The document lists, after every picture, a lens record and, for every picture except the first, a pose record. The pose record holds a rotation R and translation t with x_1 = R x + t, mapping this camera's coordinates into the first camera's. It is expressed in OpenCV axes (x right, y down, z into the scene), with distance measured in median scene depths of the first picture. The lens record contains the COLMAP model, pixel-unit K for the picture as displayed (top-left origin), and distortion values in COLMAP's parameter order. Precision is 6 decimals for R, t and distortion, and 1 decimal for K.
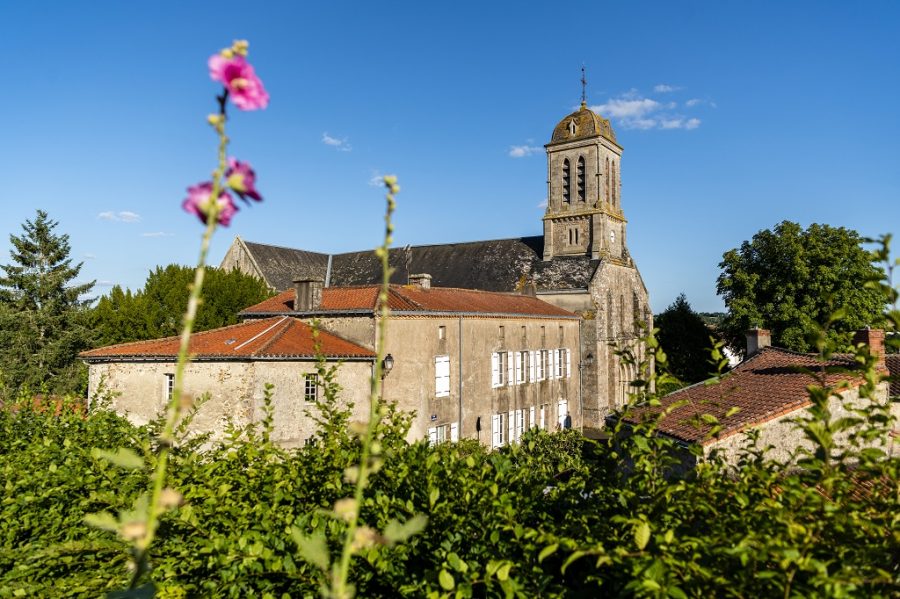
lens RADIAL K [[595.0, 0, 450.0], [0, 595.0, 301.6], [0, 0, 1]] dist [0.004109, 0.001628]
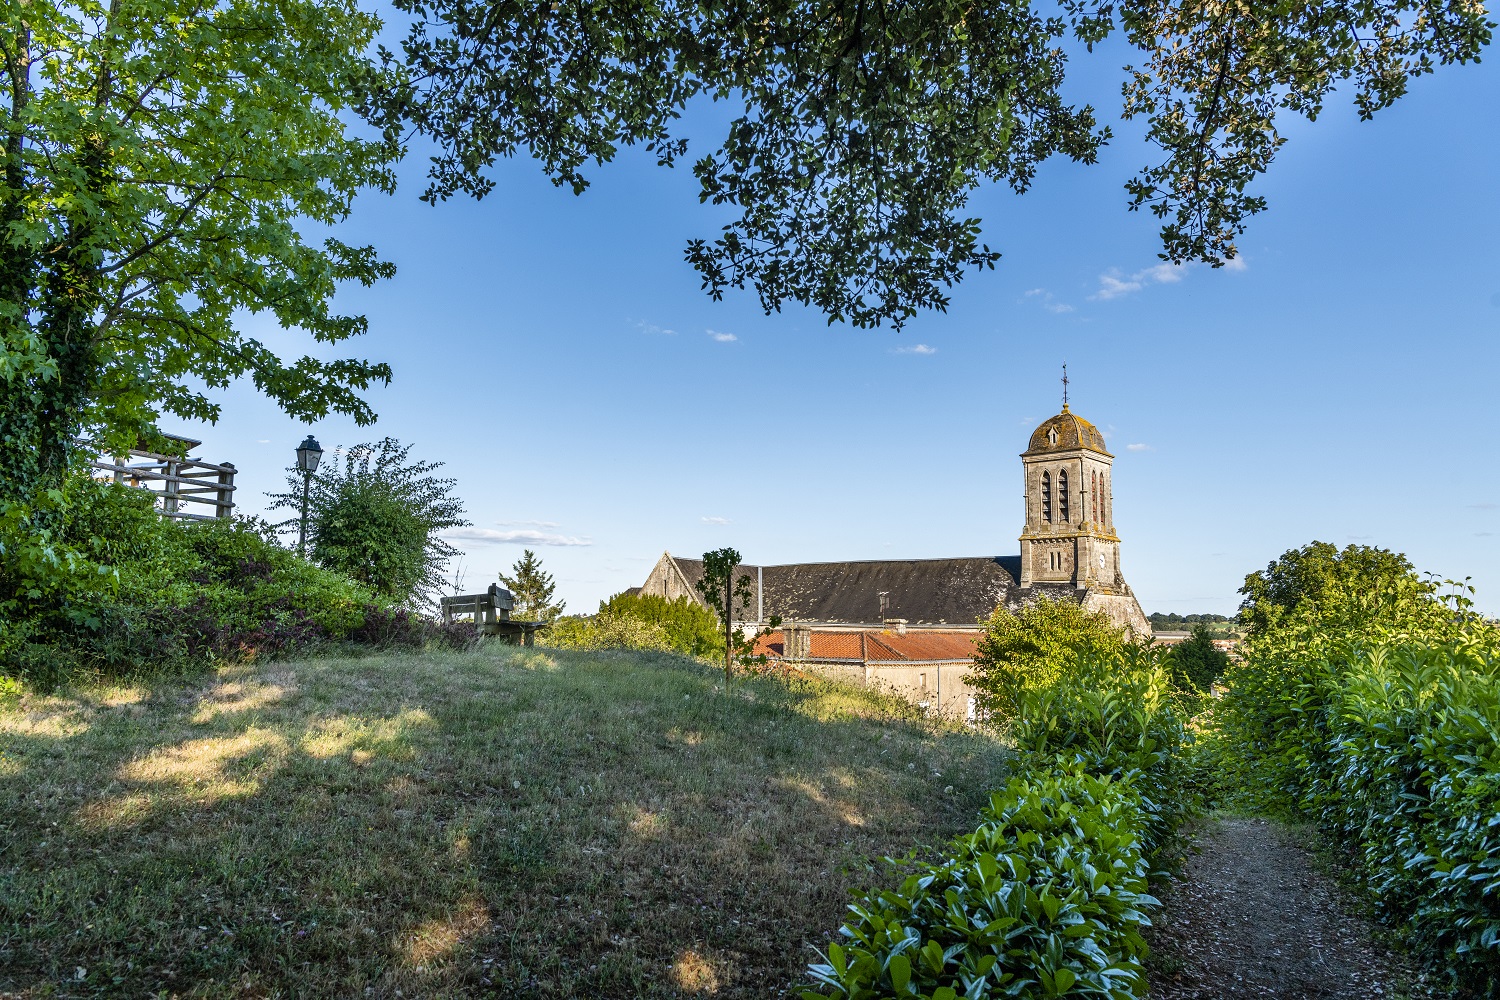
lens RADIAL K [[991.7, 0, 750.1], [0, 991.7, 498.5], [0, 0, 1]] dist [0.004109, 0.001628]
pose [[0.992702, -0.002955, -0.120561, -0.061928], [-0.007873, 0.995979, -0.089240, -0.065964], [0.120340, 0.089538, 0.988687, -0.499911]]
